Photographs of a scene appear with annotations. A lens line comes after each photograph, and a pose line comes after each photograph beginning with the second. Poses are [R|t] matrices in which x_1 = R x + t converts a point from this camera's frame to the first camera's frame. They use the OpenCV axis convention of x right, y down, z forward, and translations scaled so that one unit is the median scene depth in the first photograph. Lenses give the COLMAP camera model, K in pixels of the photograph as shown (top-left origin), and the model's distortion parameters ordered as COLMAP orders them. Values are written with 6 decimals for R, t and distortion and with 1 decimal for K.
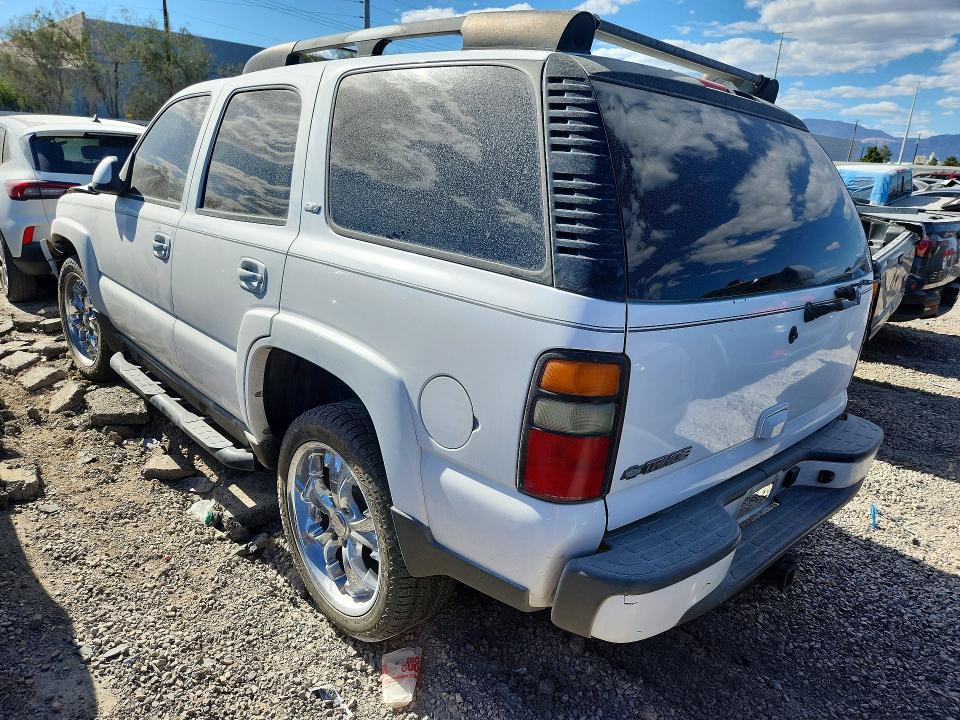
lens RADIAL K [[647.9, 0, 478.1], [0, 647.9, 360.5], [0, 0, 1]] dist [0.078614, -0.065853]
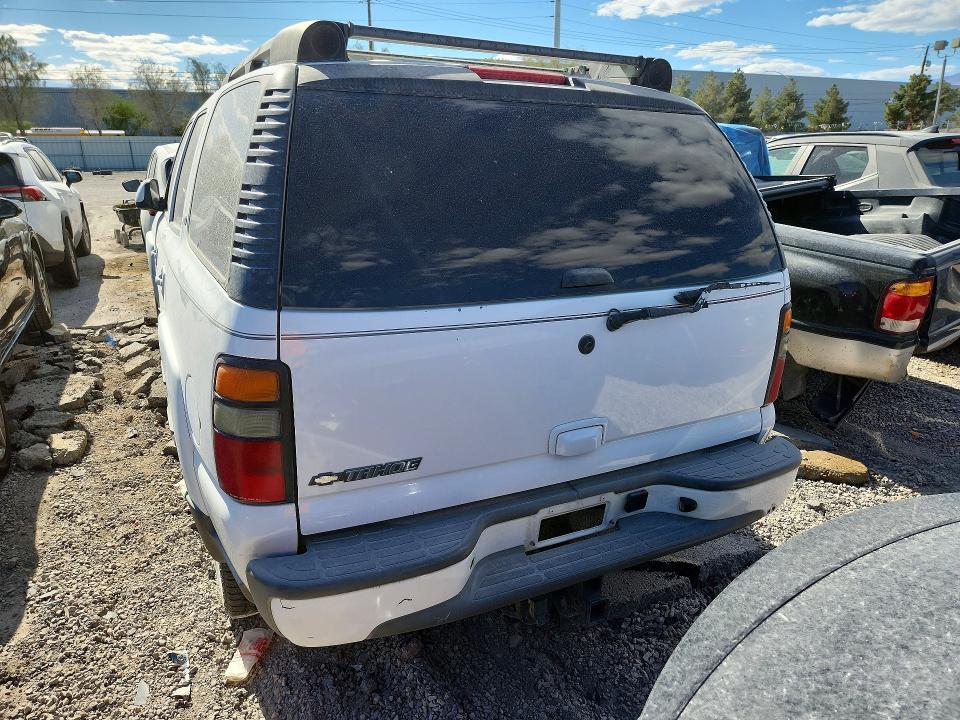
lens RADIAL K [[647.9, 0, 478.1], [0, 647.9, 360.5], [0, 0, 1]] dist [0.078614, -0.065853]
pose [[0.954924, 0.029218, -0.295409, 0.577768], [-0.027759, 0.999573, 0.009133, -0.020438], [0.295550, -0.000521, 0.955327, 0.085240]]
